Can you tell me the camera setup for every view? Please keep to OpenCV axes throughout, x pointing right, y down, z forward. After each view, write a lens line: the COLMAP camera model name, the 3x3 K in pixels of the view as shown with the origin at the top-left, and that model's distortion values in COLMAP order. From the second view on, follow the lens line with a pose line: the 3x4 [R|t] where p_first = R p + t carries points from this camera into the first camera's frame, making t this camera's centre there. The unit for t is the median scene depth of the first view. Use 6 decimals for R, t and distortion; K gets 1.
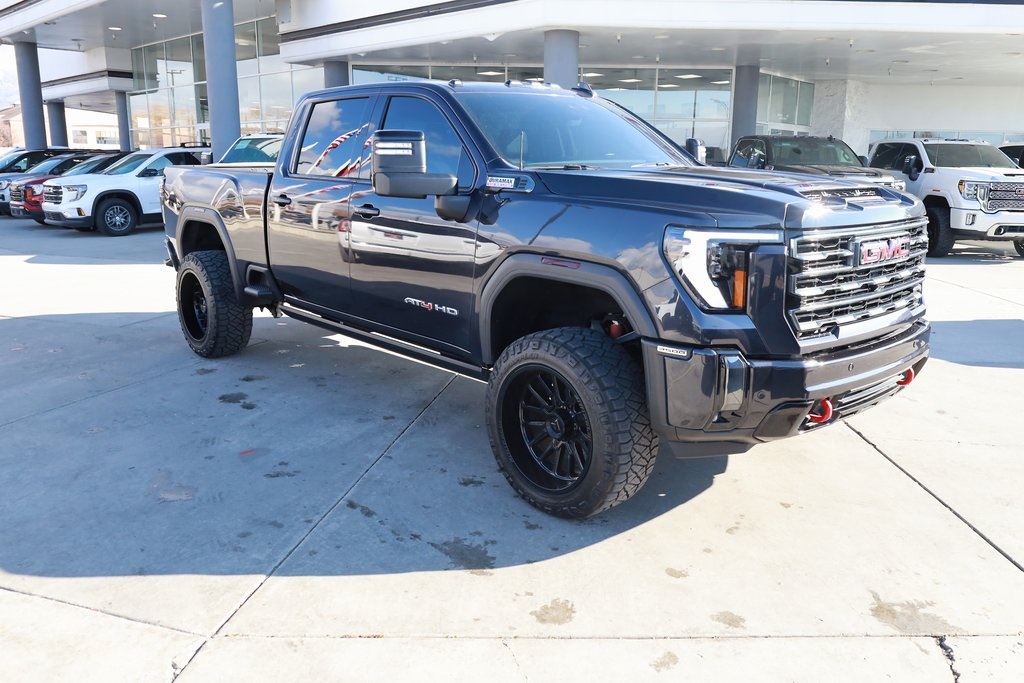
lens RADIAL K [[811.8, 0, 512.0], [0, 811.8, 341.5], [0, 0, 1]] dist [-0.008569, -0.002565]
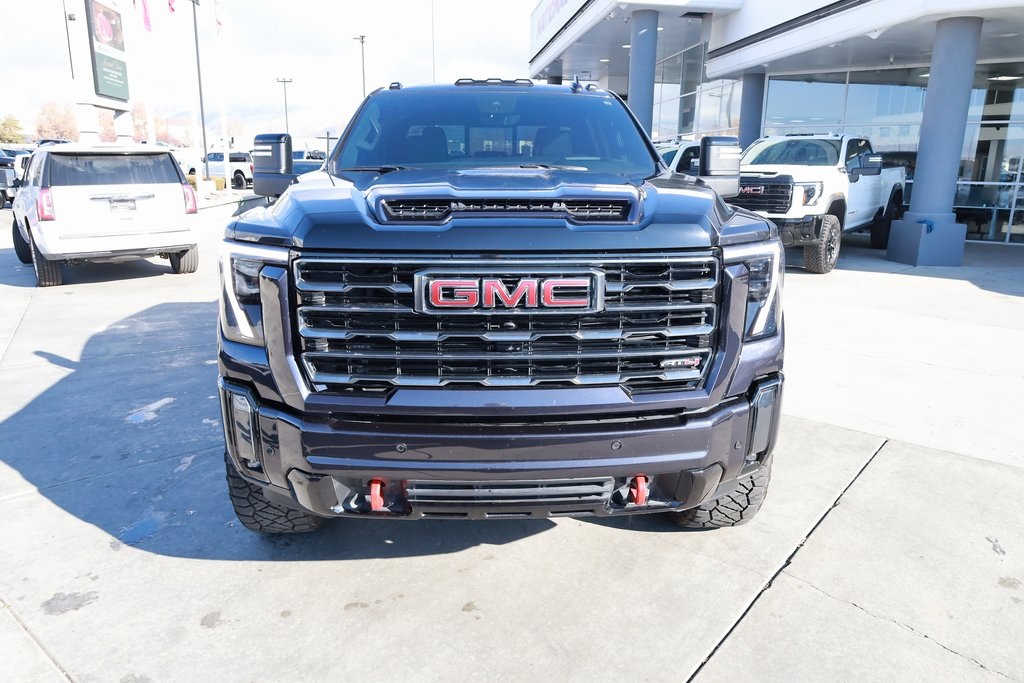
lens RADIAL K [[700.0, 0, 515.5], [0, 700.0, 344.9], [0, 0, 1]] dist [-0.011449, -0.002449]
pose [[0.772745, 0.161134, -0.613923, 0.727358], [-0.144543, 0.986499, 0.076987, -0.102160], [0.618040, 0.029247, 0.785603, 0.482516]]
